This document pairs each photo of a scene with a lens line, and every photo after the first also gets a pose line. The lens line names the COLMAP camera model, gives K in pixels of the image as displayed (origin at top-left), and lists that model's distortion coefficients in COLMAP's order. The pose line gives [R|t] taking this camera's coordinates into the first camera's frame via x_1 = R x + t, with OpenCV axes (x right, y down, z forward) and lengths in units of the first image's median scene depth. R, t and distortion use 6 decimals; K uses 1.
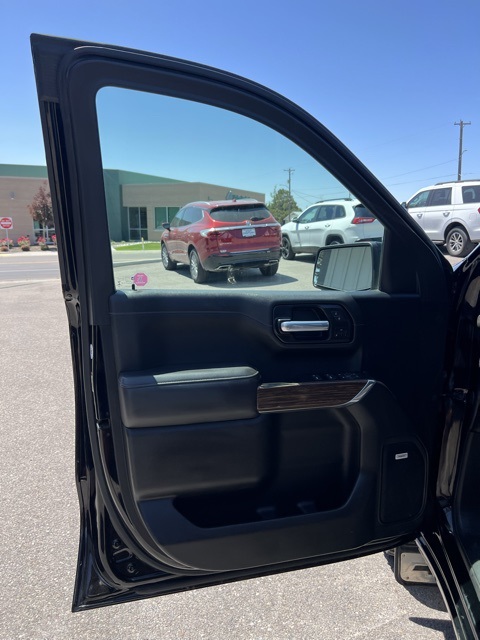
lens RADIAL K [[482.8, 0, 242.0], [0, 482.8, 326.8], [0, 0, 1]] dist [0.039569, -0.044024]
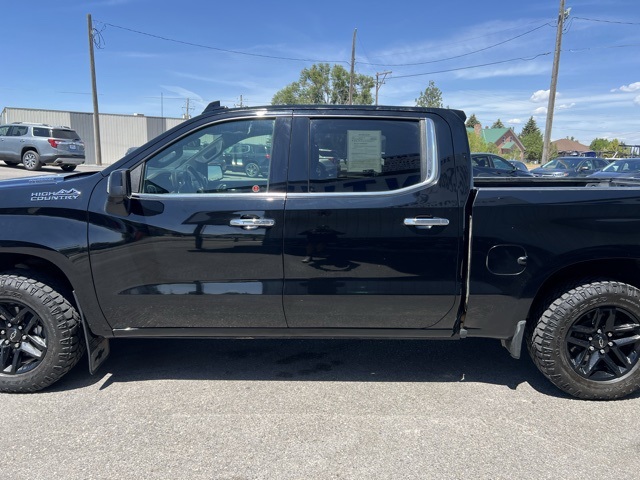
lens RADIAL K [[482.8, 0, 318.4], [0, 482.8, 242.8], [0, 0, 1]] dist [0.039569, -0.044024]
pose [[-0.167486, -0.182431, 0.968848, -0.196162], [0.182948, 0.959910, 0.212375, -0.016235], [-0.968751, 0.212819, -0.127396, 0.055455]]
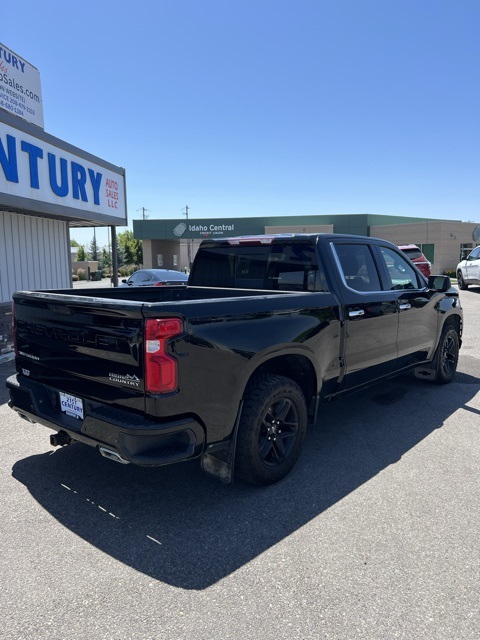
lens RADIAL K [[482.8, 0, 235.7], [0, 482.8, 319.5], [0, 0, 1]] dist [0.039569, -0.044024]
pose [[0.856707, 0.051029, -0.513274, 0.272607], [-0.094580, 0.993764, -0.059064, 0.071437], [0.507059, 0.099146, 0.856190, -0.381627]]
